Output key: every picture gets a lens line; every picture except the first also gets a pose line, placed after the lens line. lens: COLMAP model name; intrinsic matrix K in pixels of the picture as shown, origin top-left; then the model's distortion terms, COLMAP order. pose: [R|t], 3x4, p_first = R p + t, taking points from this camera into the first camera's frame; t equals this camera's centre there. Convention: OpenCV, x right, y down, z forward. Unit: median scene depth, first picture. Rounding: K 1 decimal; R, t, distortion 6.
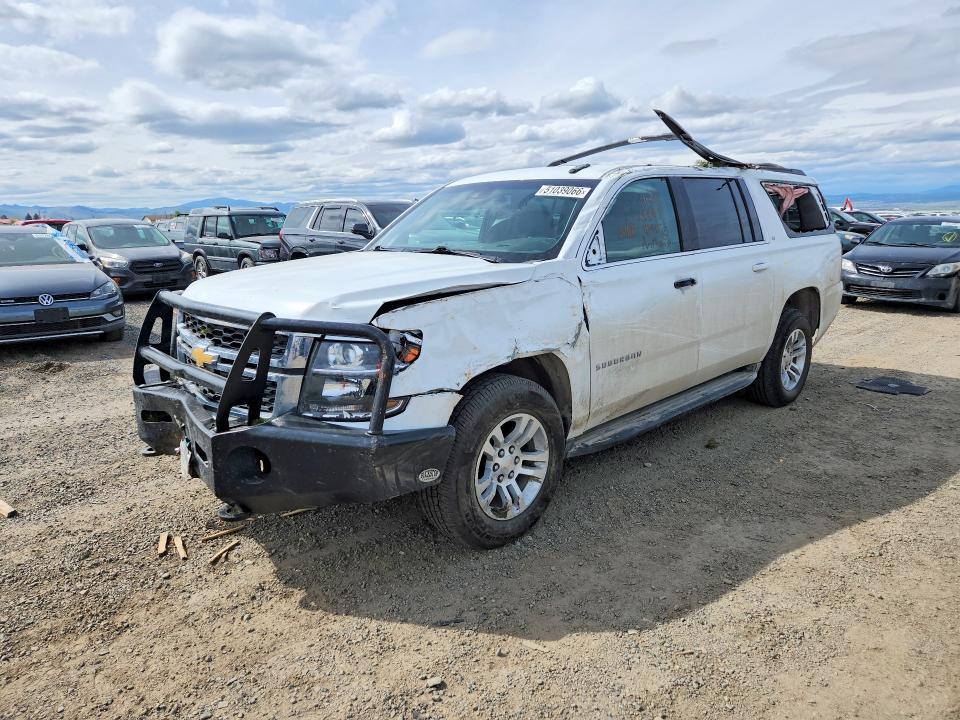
lens RADIAL K [[663.2, 0, 480.0], [0, 663.2, 360.0], [0, 0, 1]] dist [0.074027, -0.059341]
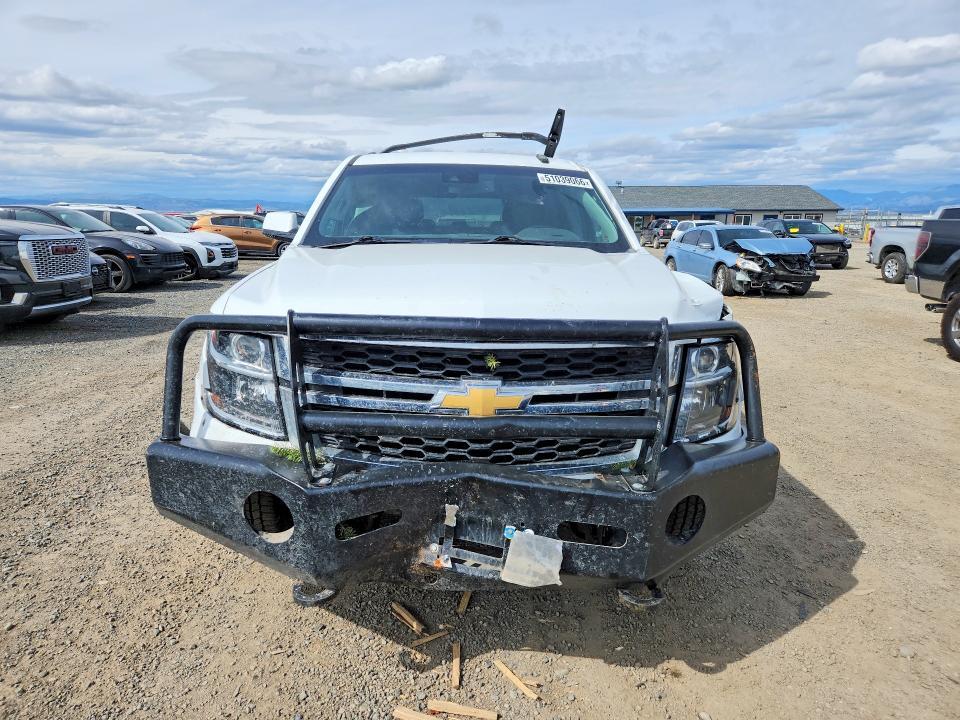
lens RADIAL K [[664.4, 0, 439.9], [0, 664.4, 358.3], [0, 0, 1]] dist [0.075893, -0.051892]
pose [[0.657881, -0.131269, 0.741594, -0.089706], [0.135508, 0.989254, 0.054897, -0.008665], [-0.740831, 0.064376, 0.668599, 0.057398]]
